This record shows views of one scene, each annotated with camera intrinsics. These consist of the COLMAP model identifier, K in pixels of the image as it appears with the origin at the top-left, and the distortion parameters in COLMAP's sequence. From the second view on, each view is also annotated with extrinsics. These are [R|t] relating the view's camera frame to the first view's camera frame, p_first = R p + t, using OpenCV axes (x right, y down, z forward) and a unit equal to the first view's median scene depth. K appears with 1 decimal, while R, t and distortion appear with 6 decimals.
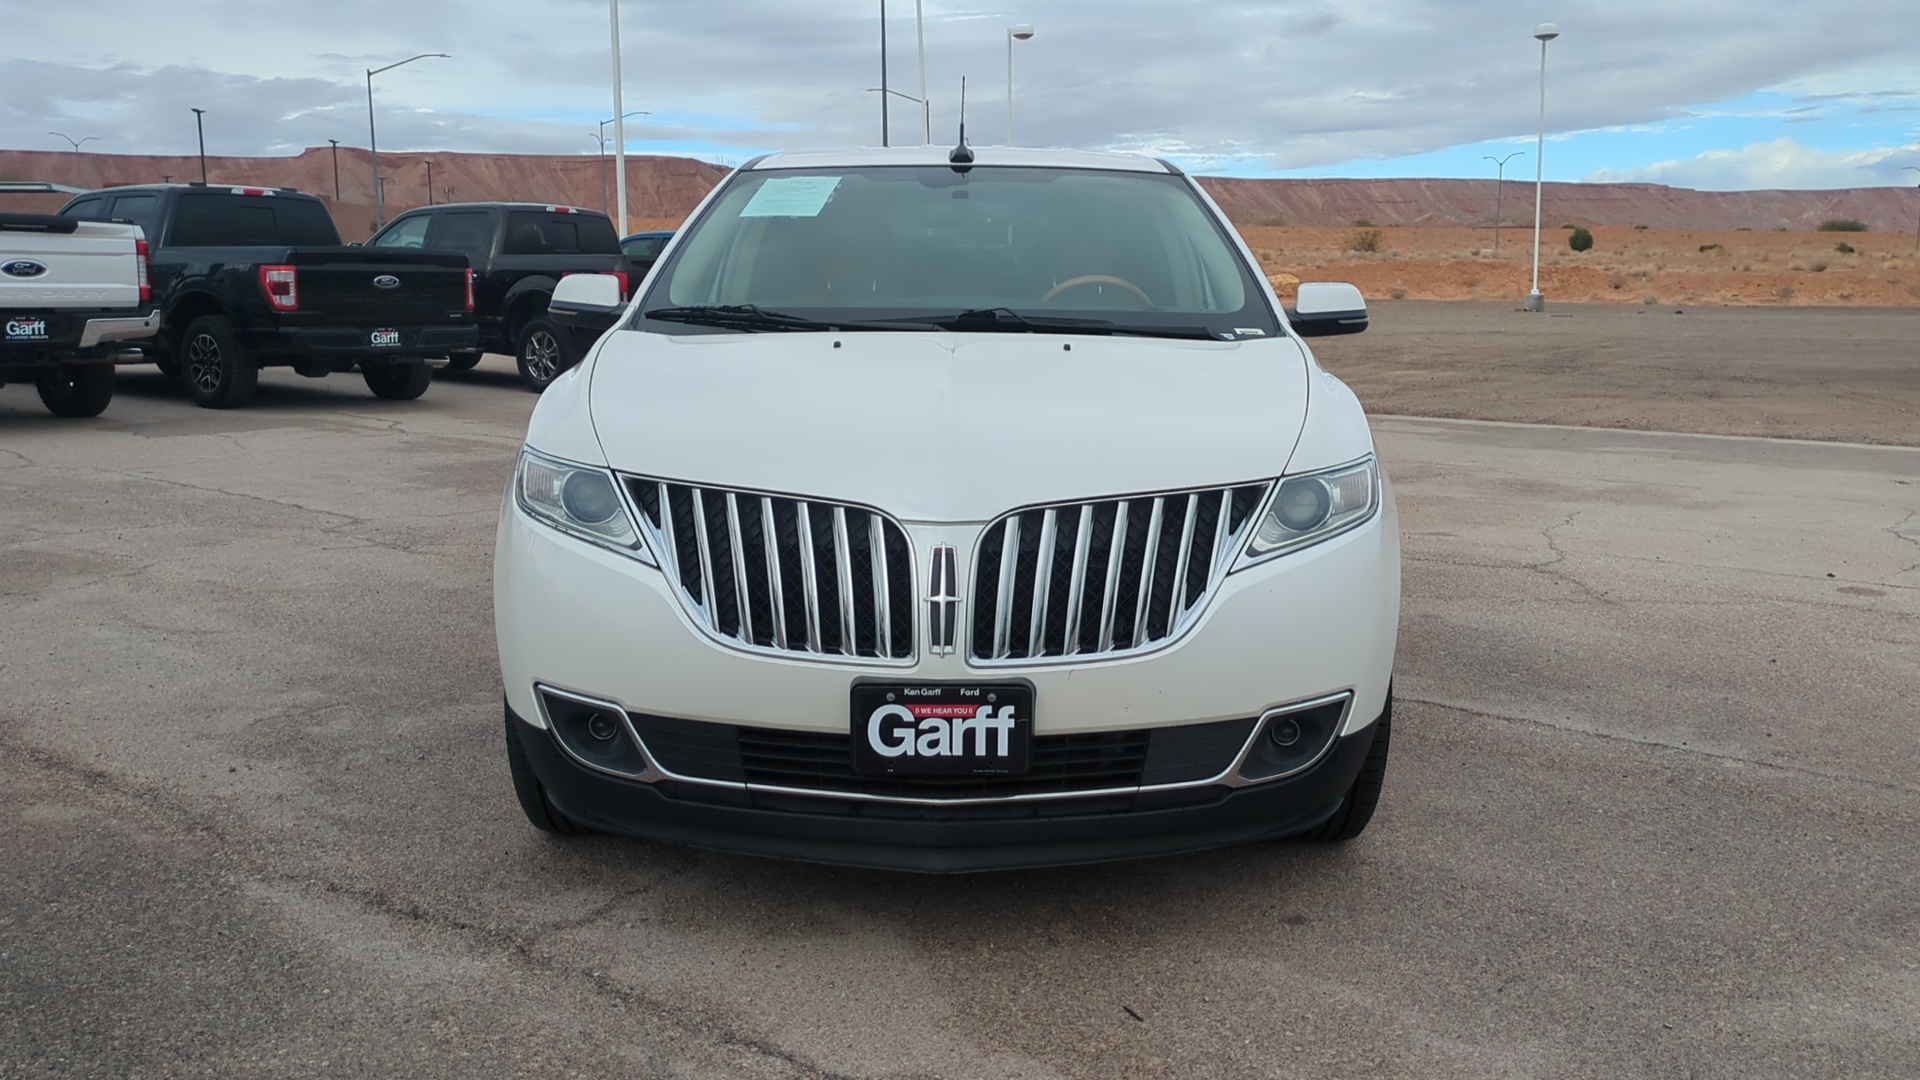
lens RADIAL K [[1641.6, 0, 985.5], [0, 1641.6, 536.6], [0, 0, 1]] dist [0.074151, -0.102434]
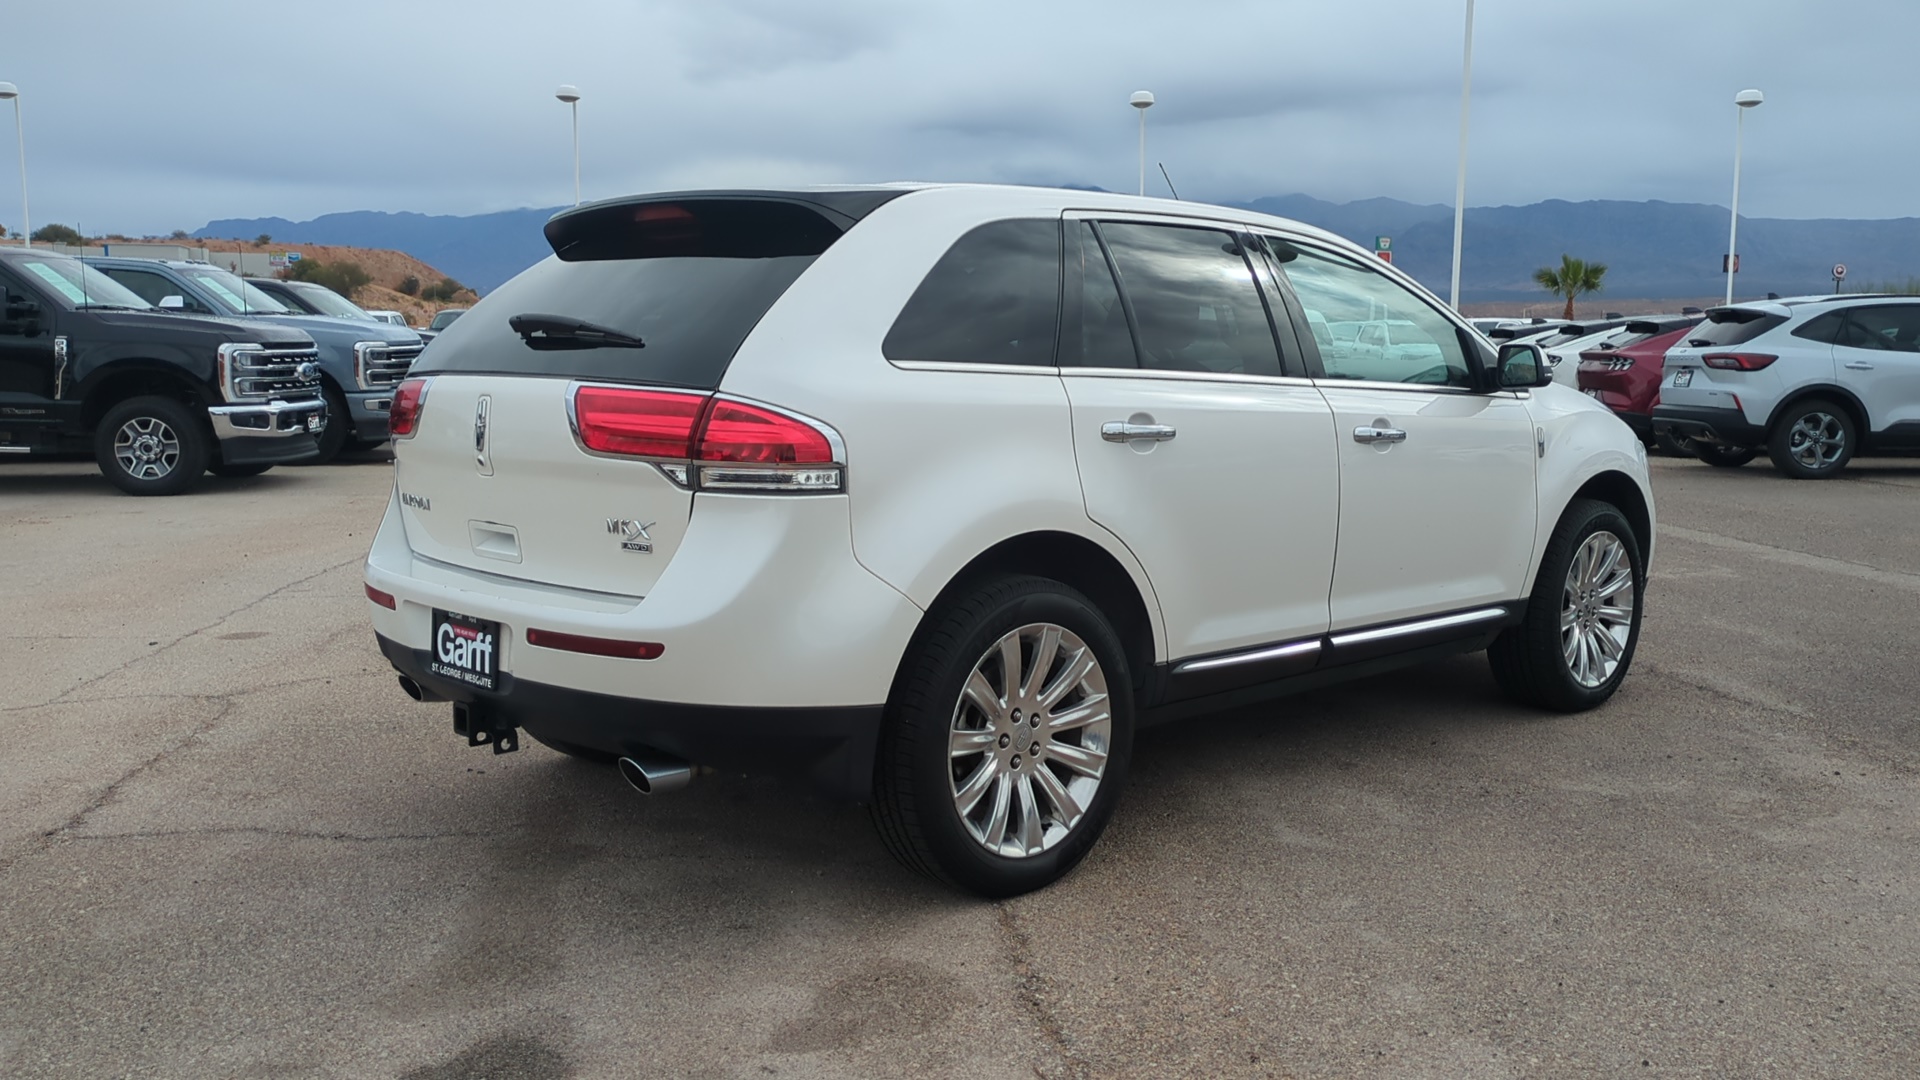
lens RADIAL K [[1641.6, 0, 956.2], [0, 1641.6, 542.3], [0, 0, 1]] dist [0.074151, -0.102434]
pose [[-0.691467, -0.095770, 0.716032, -1.170742], [0.105154, 0.967274, 0.230920, -0.482222], [-0.714714, 0.234967, -0.658767, 3.001365]]
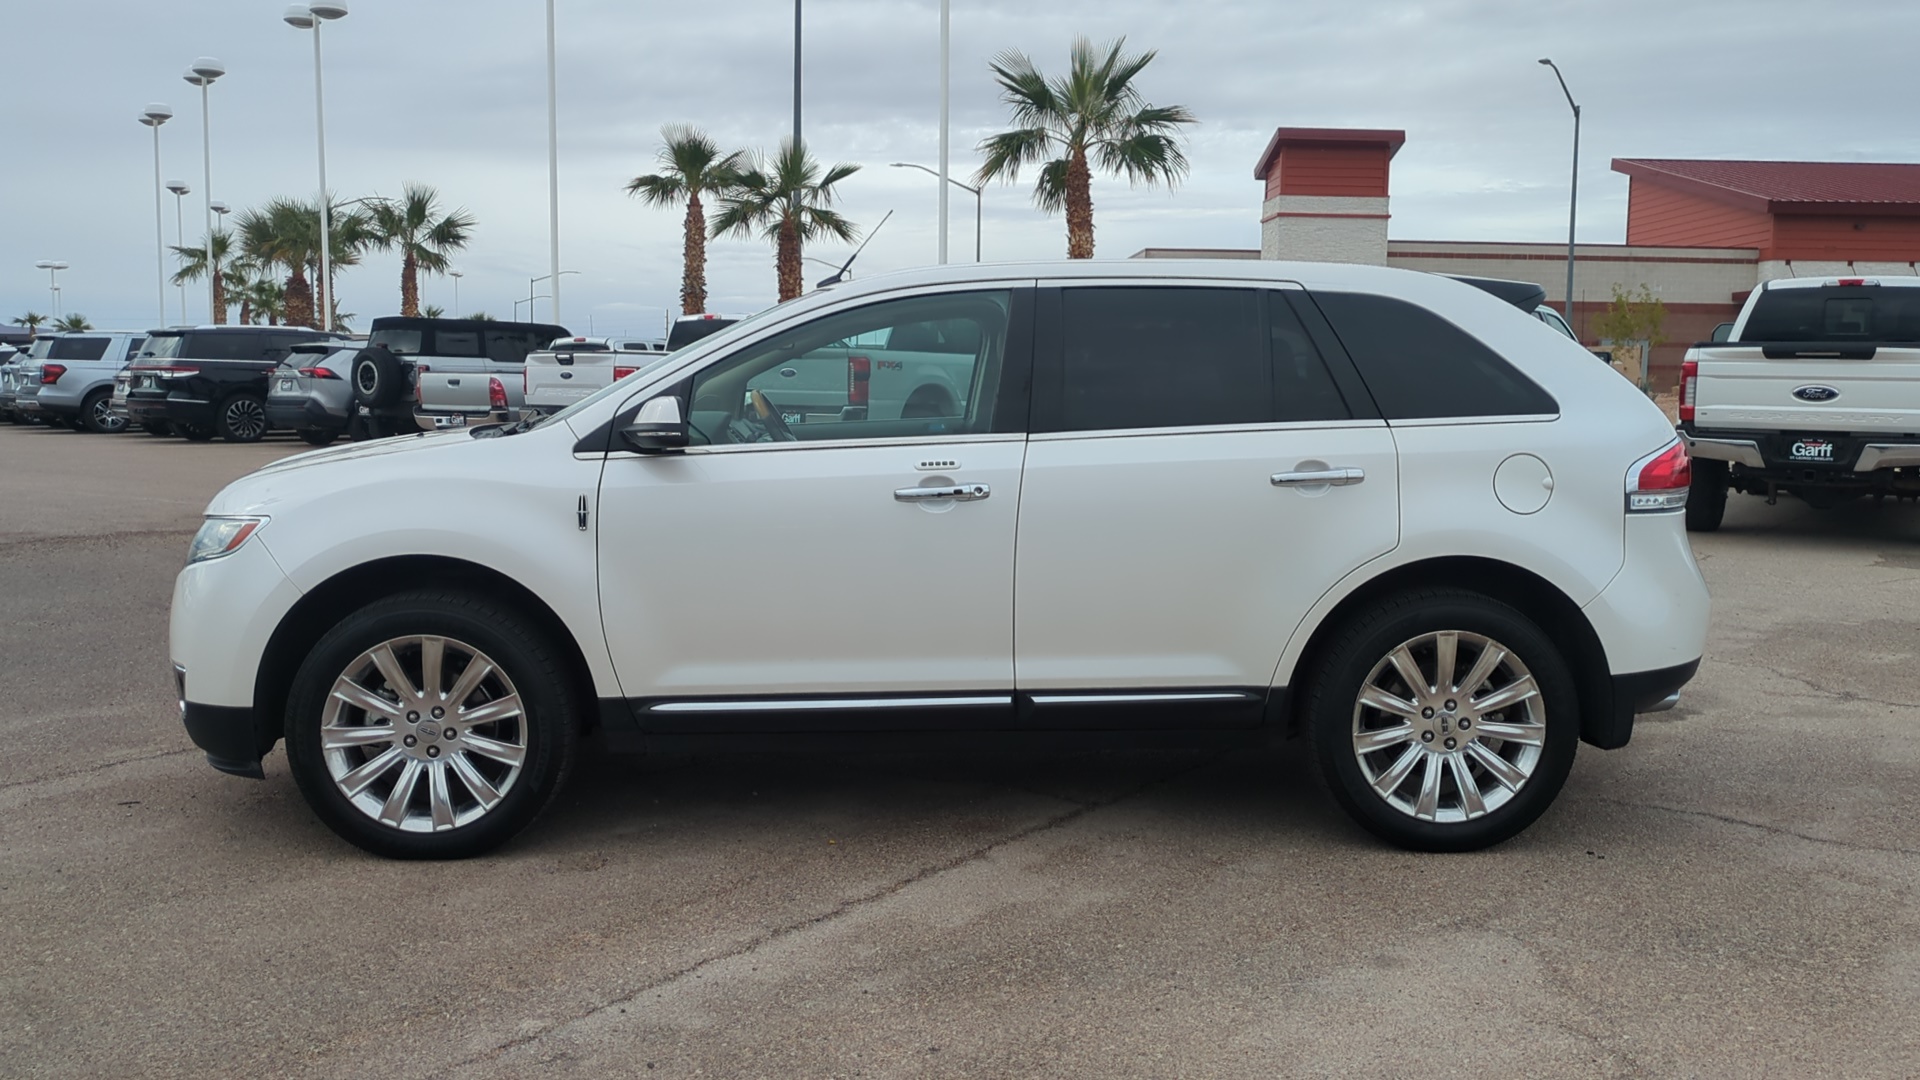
lens RADIAL K [[1641.6, 0, 967.4], [0, 1641.6, 541.3], [0, 0, 1]] dist [0.074151, -0.102434]
pose [[0.041127, 0.091228, -0.994980, 1.746585], [-0.165722, 0.982653, 0.083248, -0.259477], [0.985315, 0.161467, 0.055532, 1.635959]]
